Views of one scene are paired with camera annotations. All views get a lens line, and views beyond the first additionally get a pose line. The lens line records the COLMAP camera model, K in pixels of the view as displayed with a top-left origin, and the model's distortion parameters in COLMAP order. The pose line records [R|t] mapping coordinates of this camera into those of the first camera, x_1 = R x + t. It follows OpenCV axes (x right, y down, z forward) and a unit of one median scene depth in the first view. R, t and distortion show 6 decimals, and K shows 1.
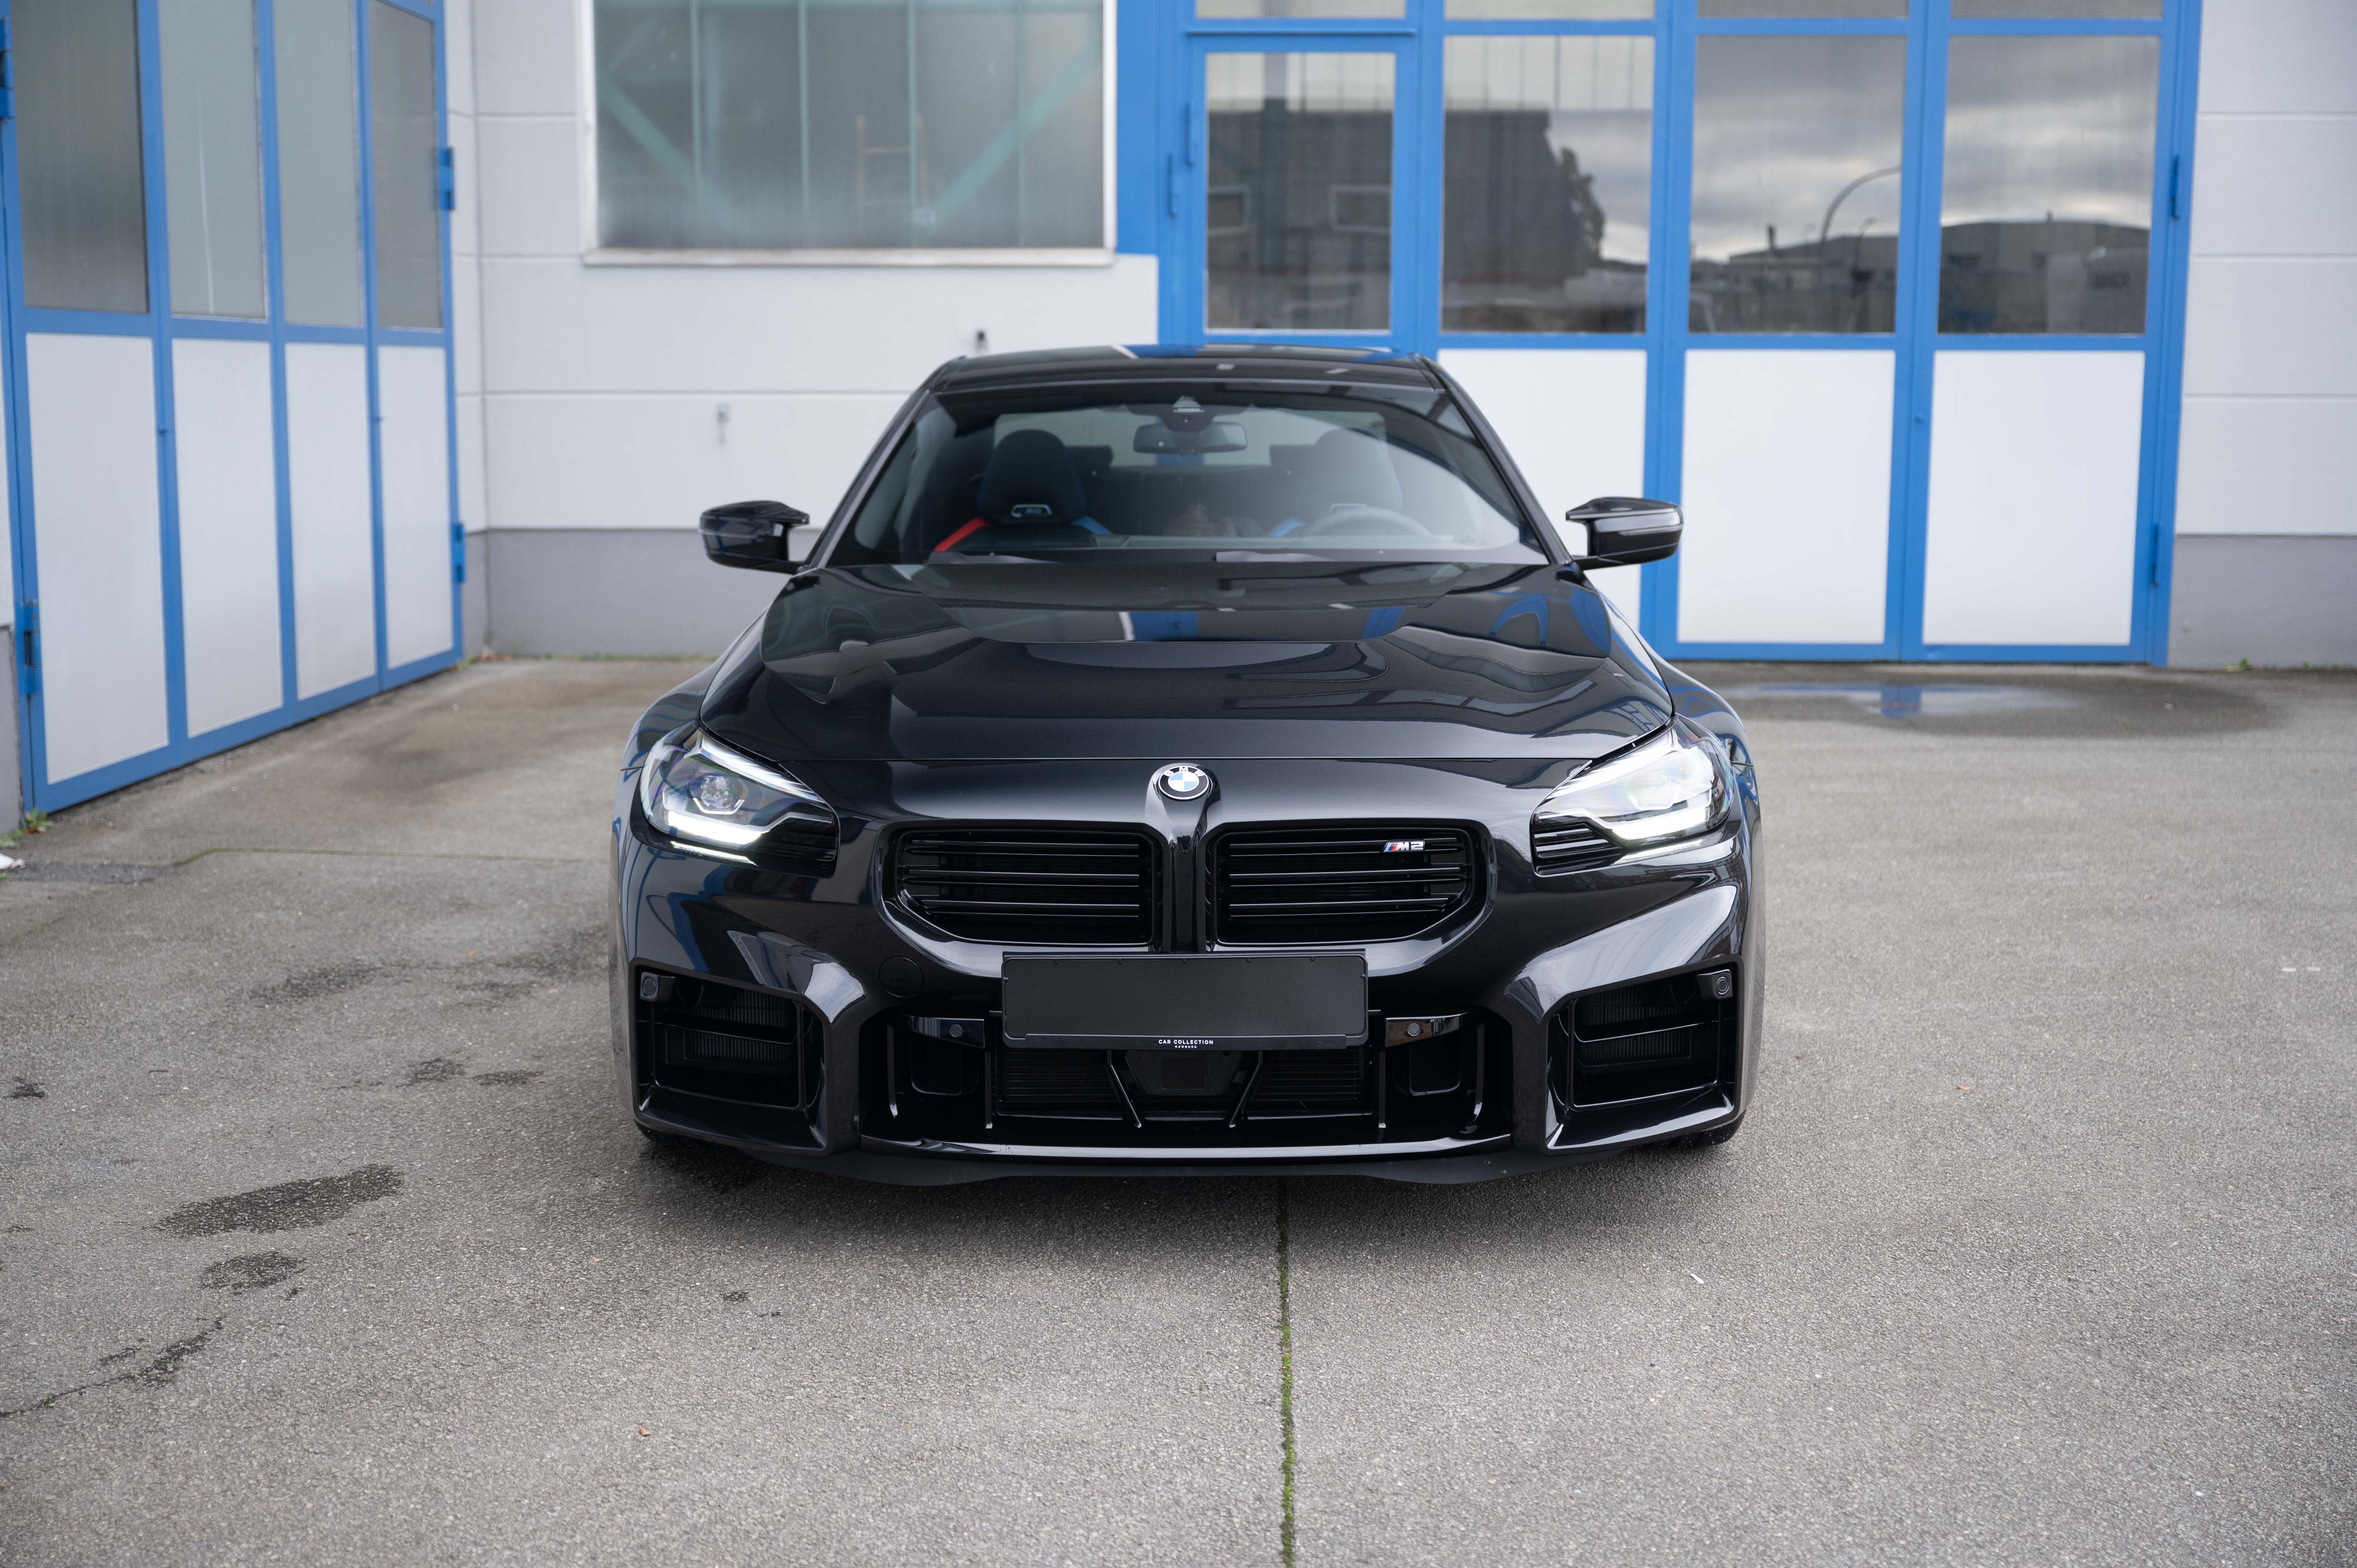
lens RADIAL K [[2787.7, 0, 1143.3], [0, 2787.7, 785.3], [0, 0, 1]] dist [0.003005, 0.000000]
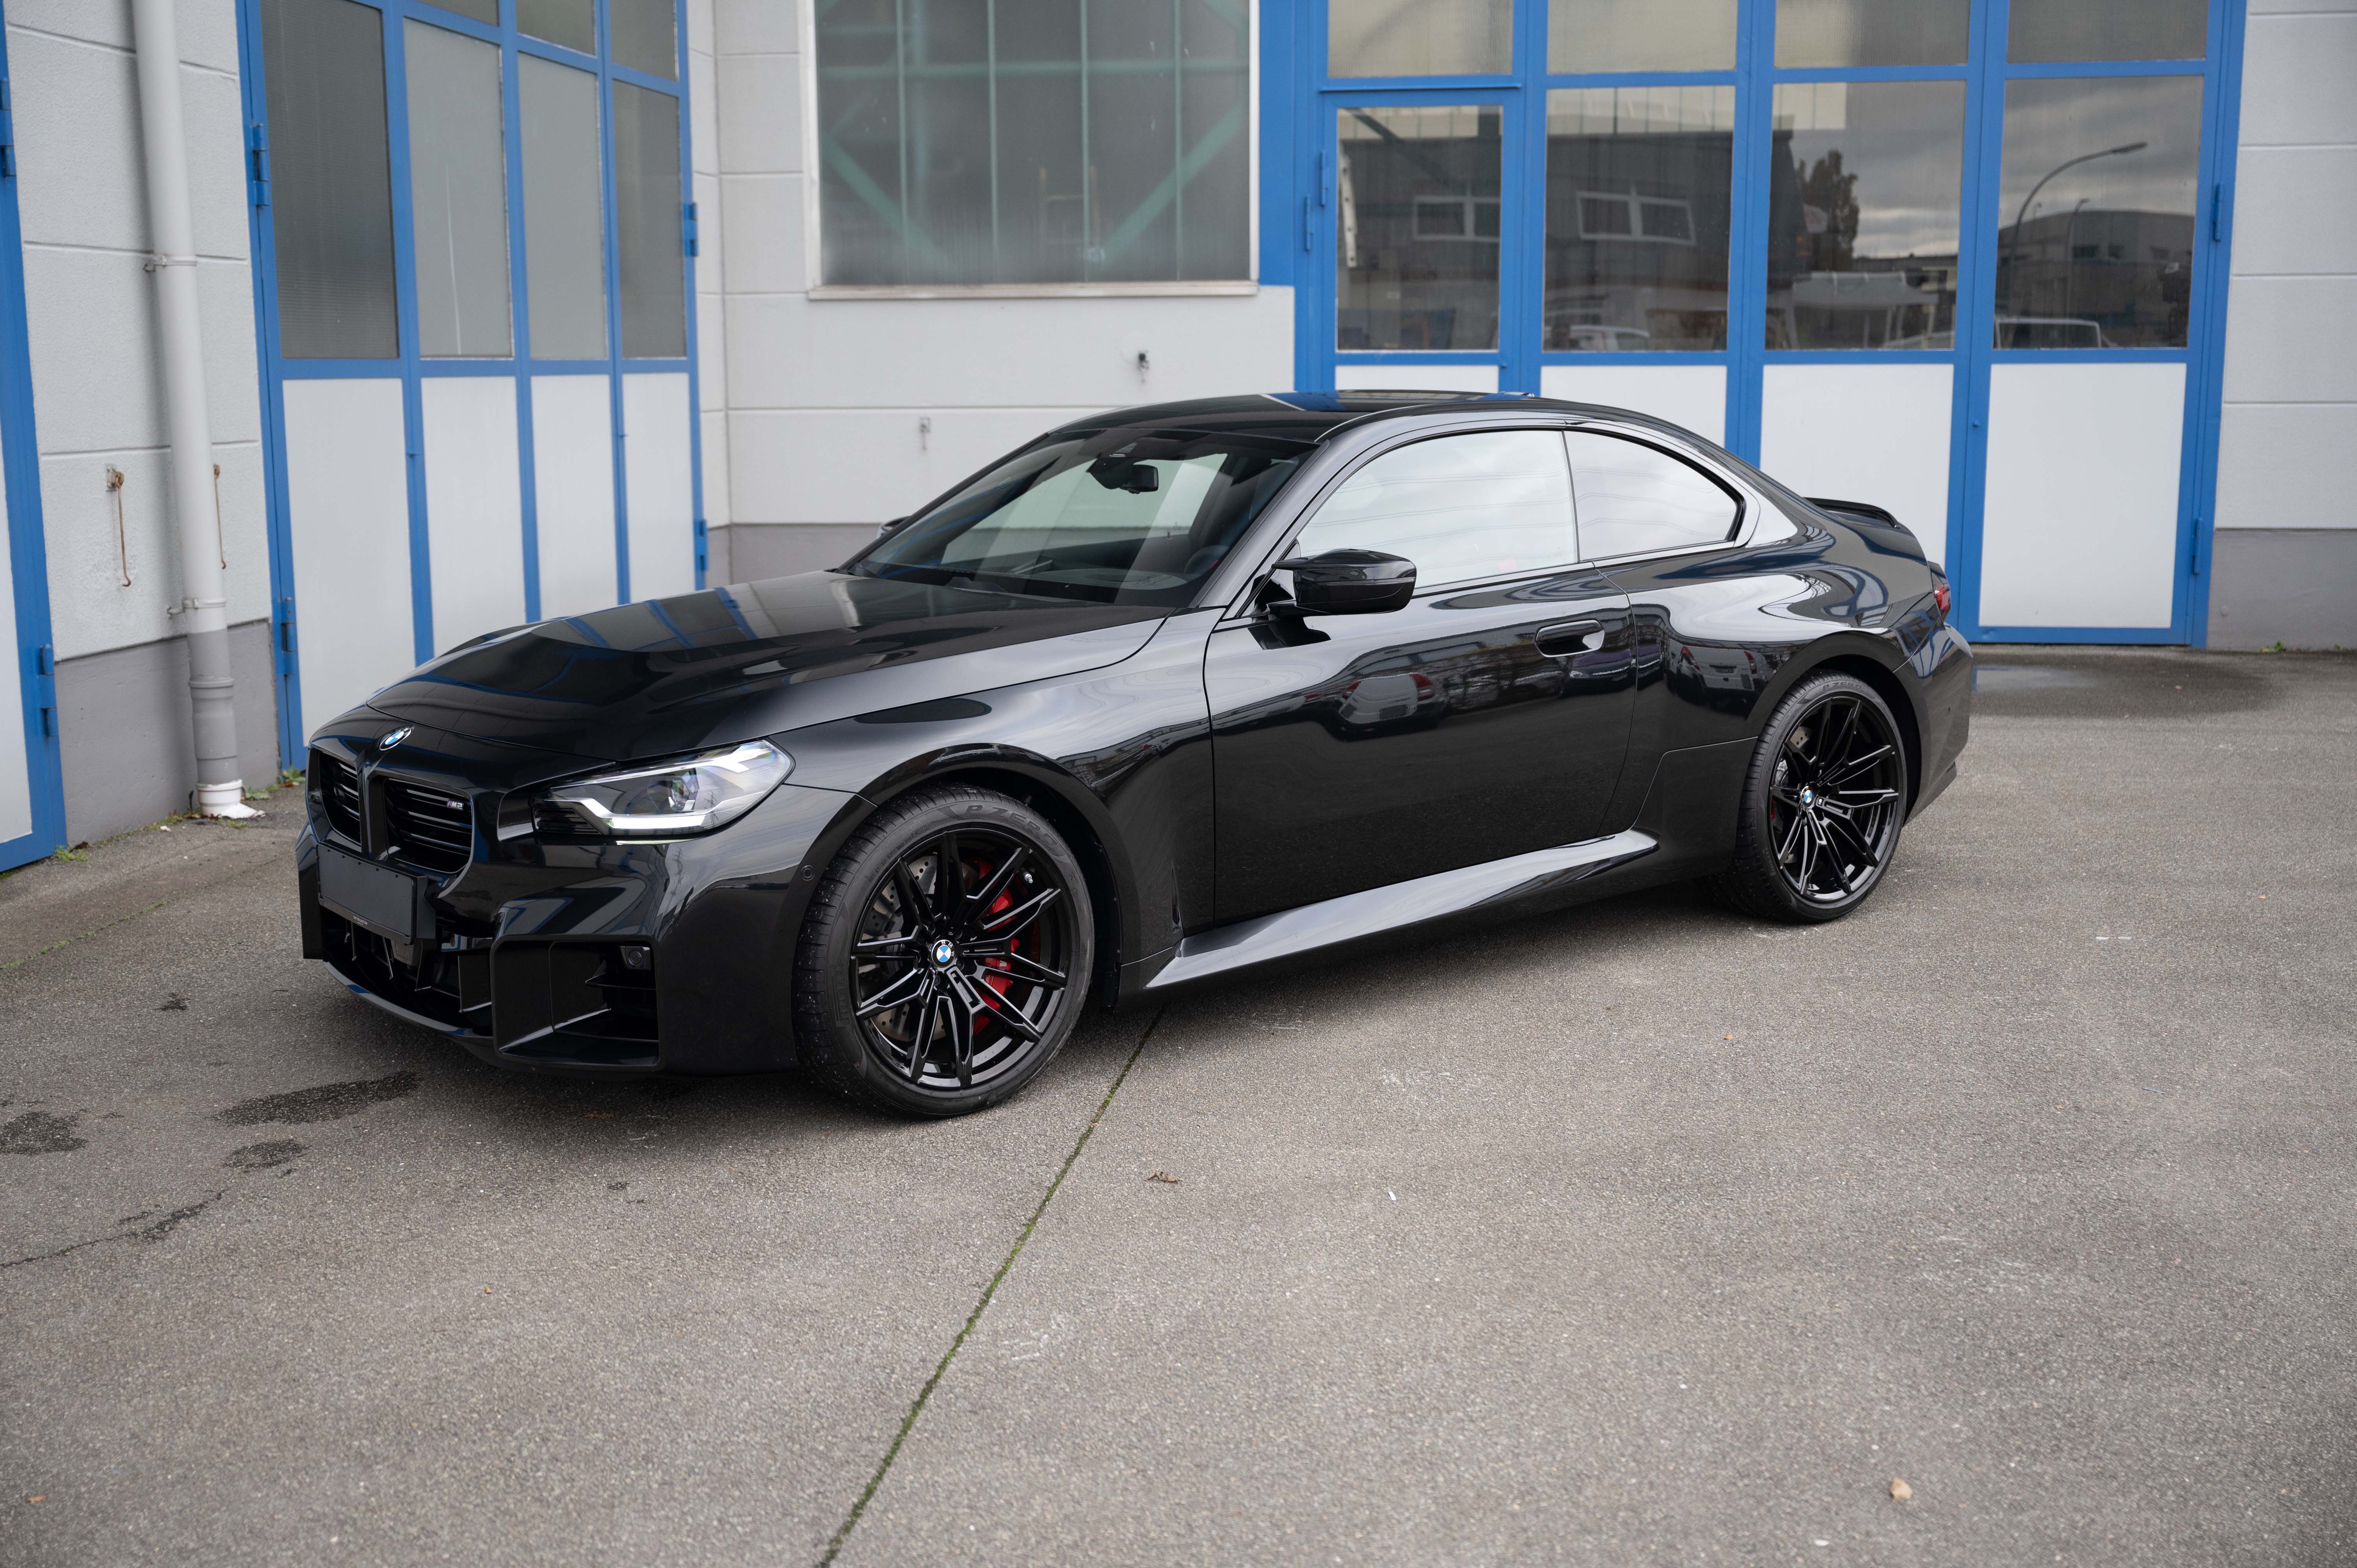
lens RADIAL K [[2476.3, 0, 1148.6], [0, 2476.3, 793.1], [0, 0, 1]] dist [0.001172, 0.000000]
pose [[0.992647, 0.011952, -0.120454, 0.108693], [-0.008687, 0.999581, 0.027595, -0.013463], [0.120734, -0.026346, 0.992335, -0.039031]]
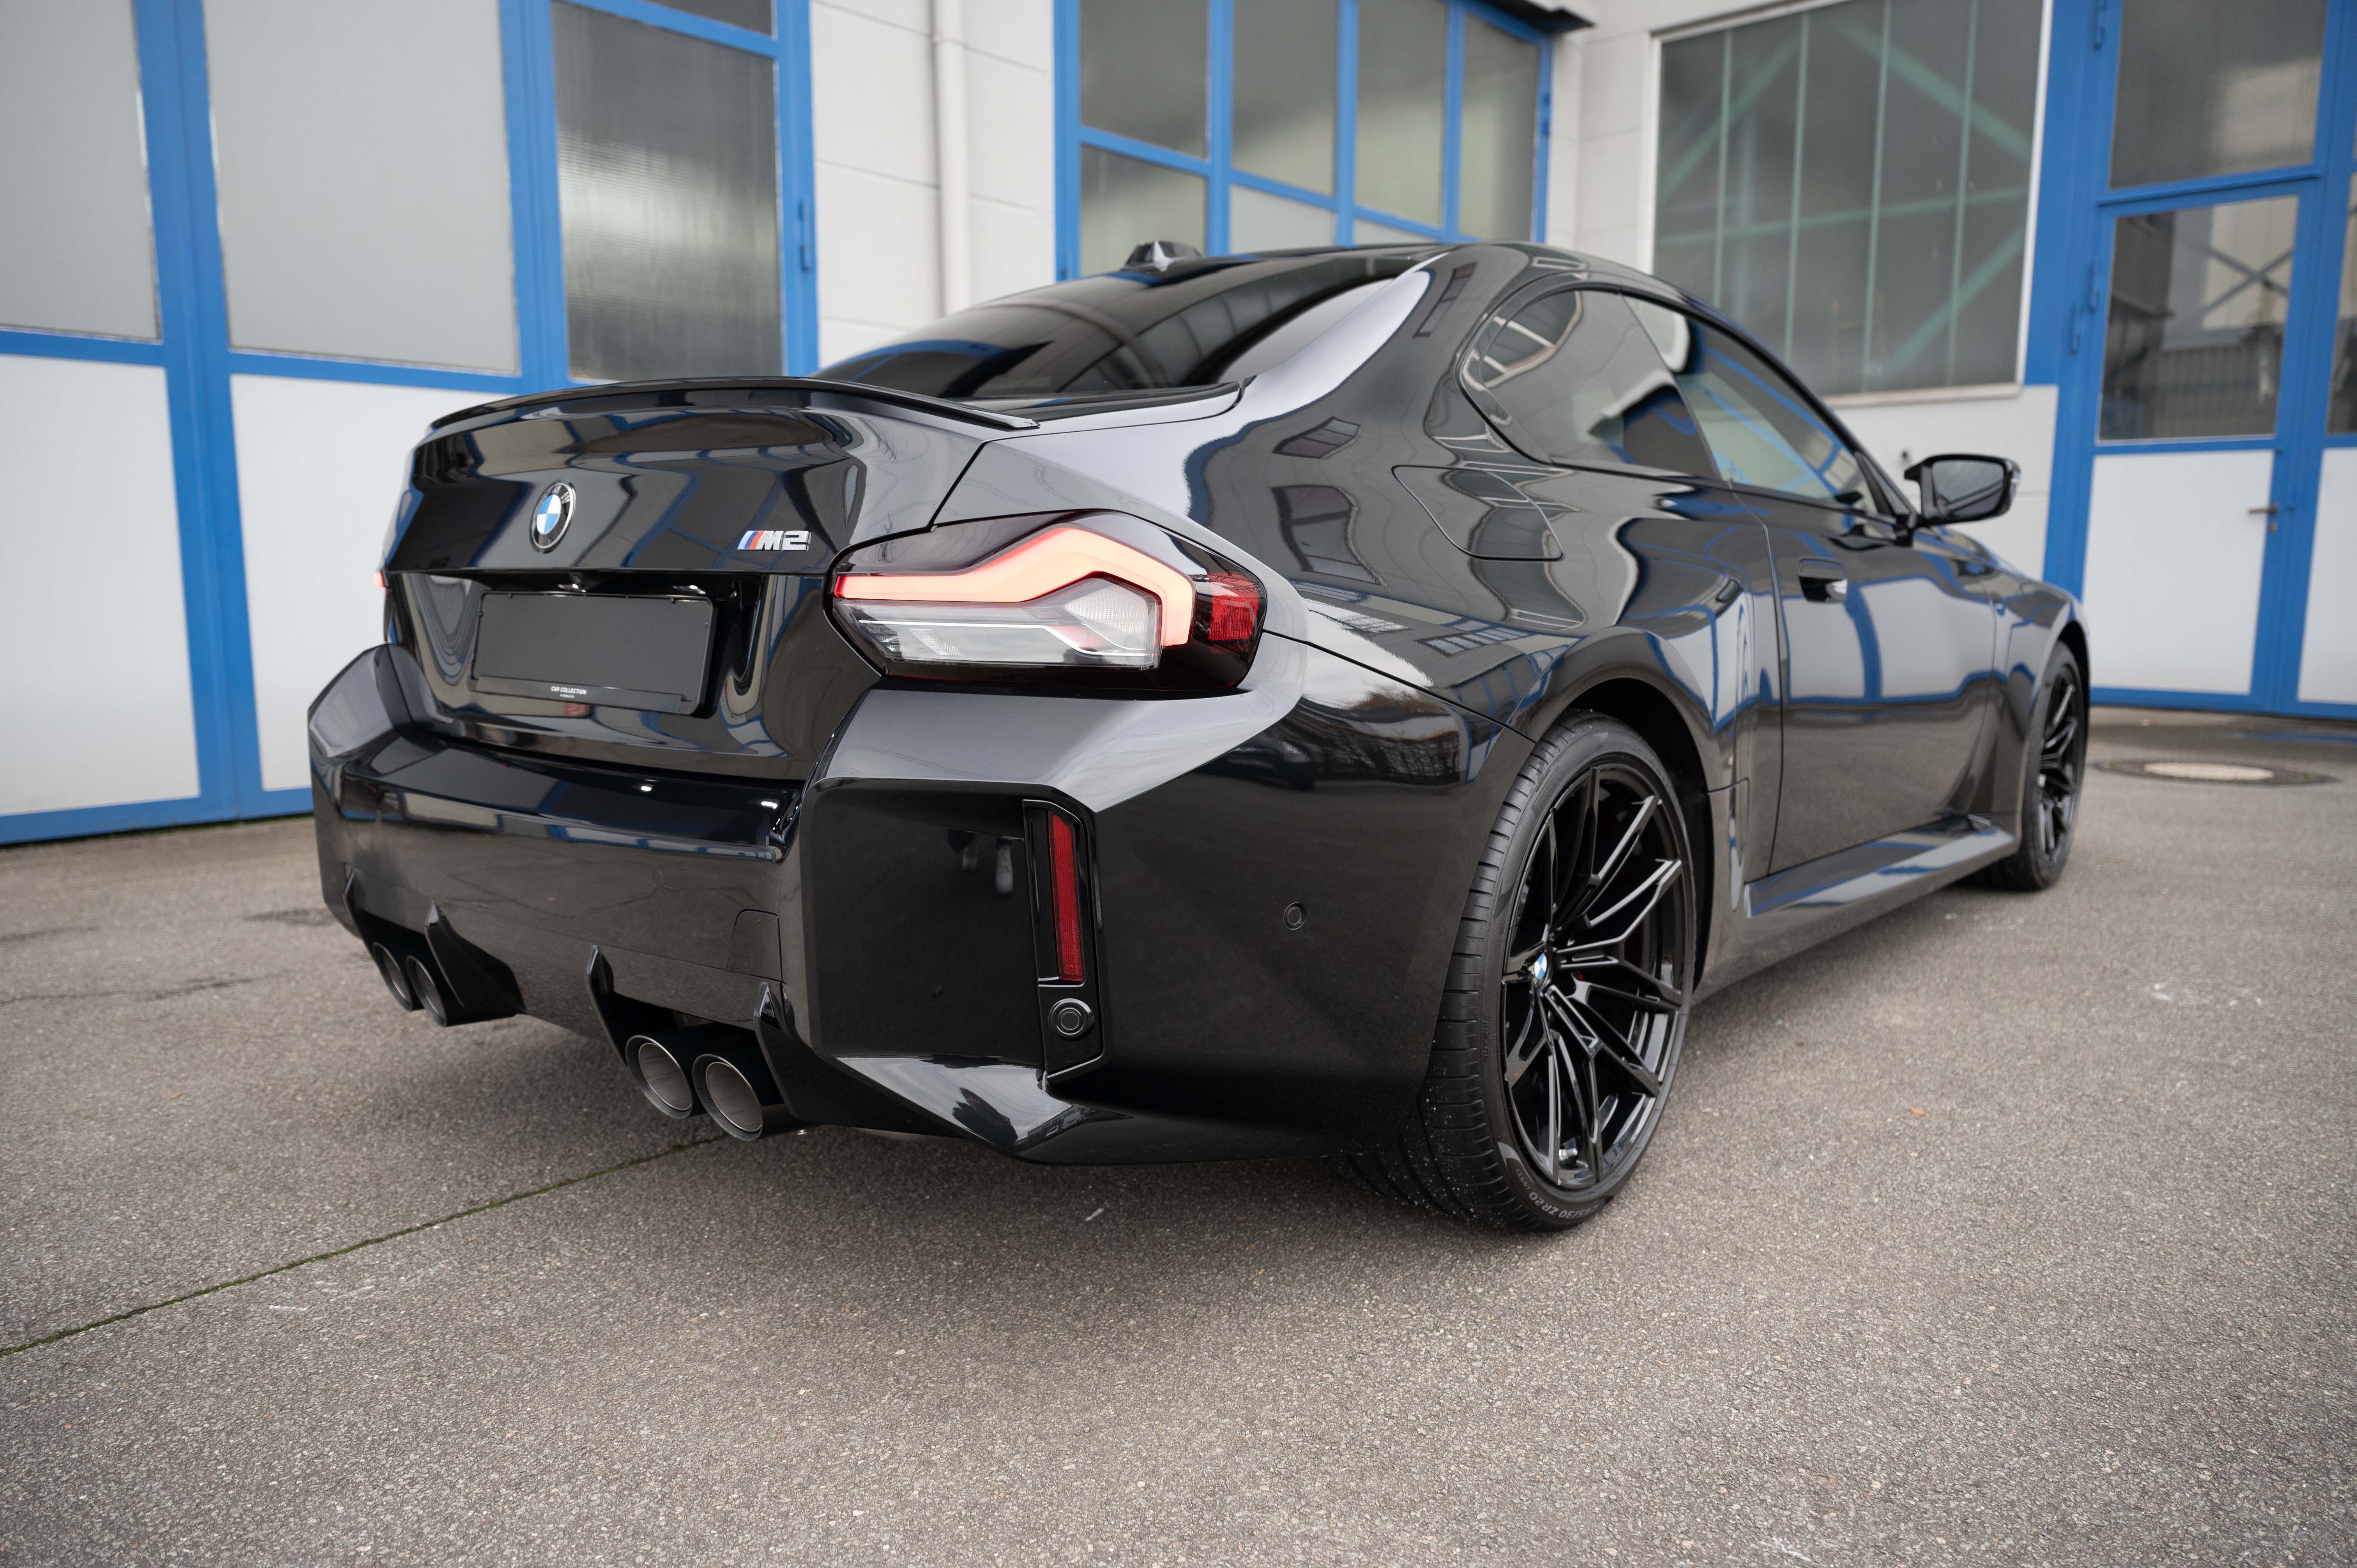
lens RADIAL K [[1569.8, 0, 1173.4], [0, 1569.8, 787.1], [0, 0, 1]] dist [-0.003481, 0.007606]
pose [[0.765884, 0.091762, -0.636397, 0.258307], [-0.093268, 0.995151, 0.031246, 0.011004], [0.636178, 0.035424, 0.770728, 0.306411]]
